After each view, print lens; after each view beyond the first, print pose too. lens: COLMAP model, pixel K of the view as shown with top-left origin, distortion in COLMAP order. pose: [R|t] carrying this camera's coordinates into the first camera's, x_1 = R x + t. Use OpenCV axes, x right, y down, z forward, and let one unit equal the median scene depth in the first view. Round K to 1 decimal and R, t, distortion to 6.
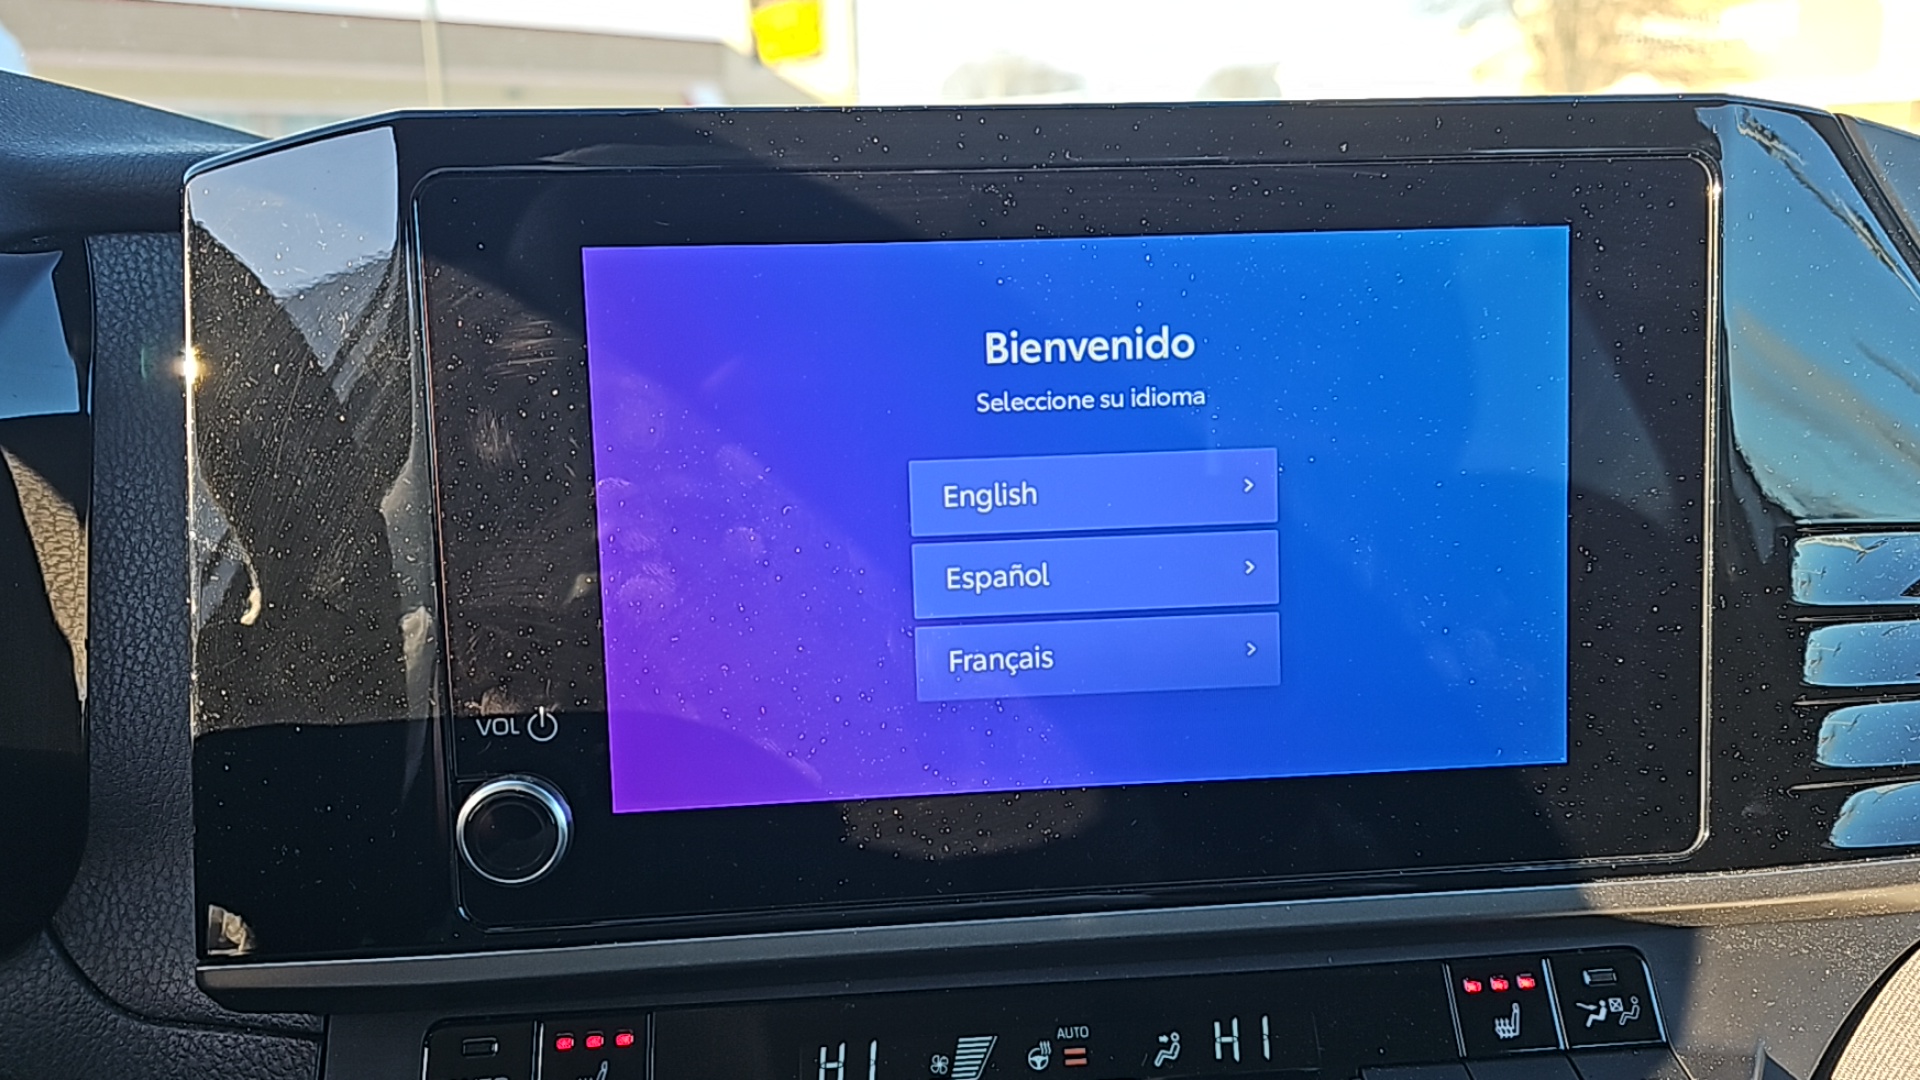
lens RADIAL K [[1397.4, 0, 960.0], [0, 1397.4, 540.0], [0, 0, 1]] dist [-0.021818, -0.001450]
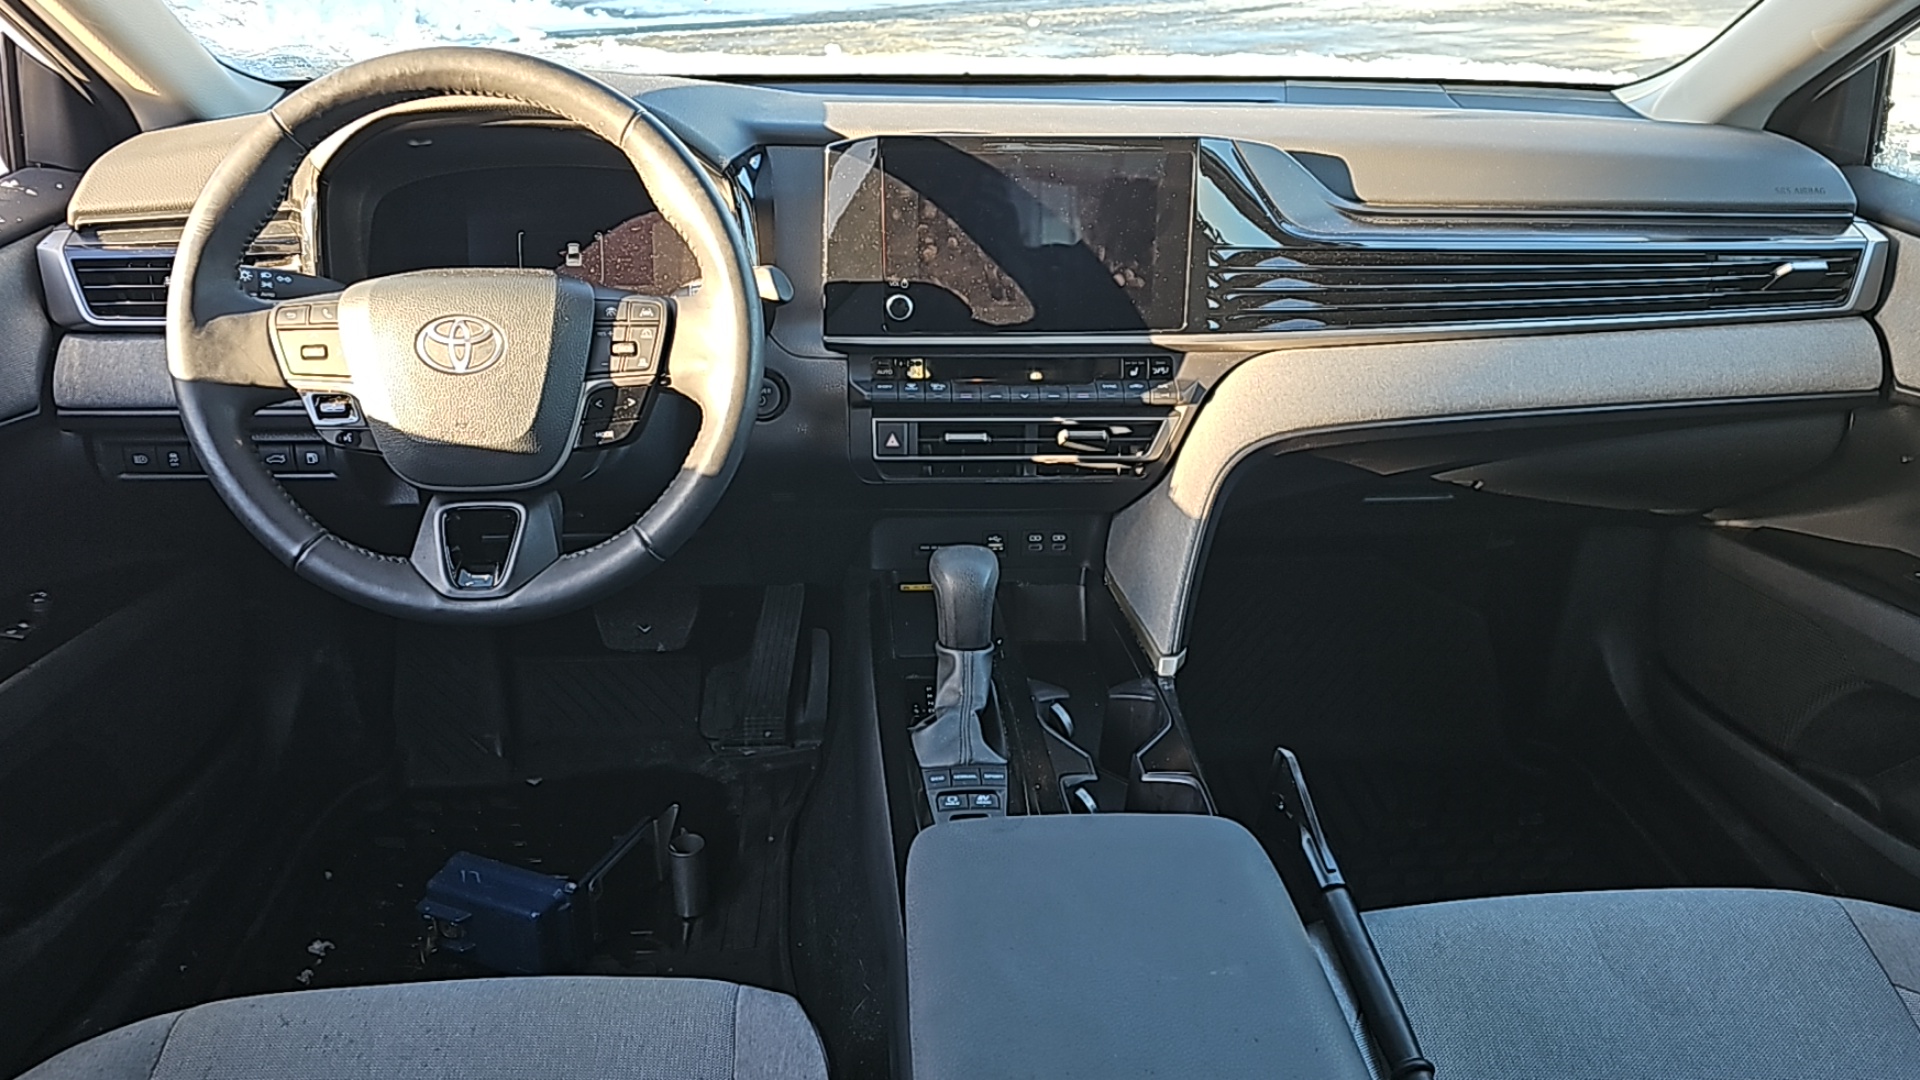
lens RADIAL K [[1377.4, 0, 965.3], [0, 1377.4, 548.5], [0, 0, 1]] dist [0.074023, -0.058043]
pose [[0.998406, 0.049341, -0.027389, 0.038950], [-0.041409, 0.970268, 0.238463, -0.089287], [0.038341, -0.236949, 0.970765, -3.008055]]
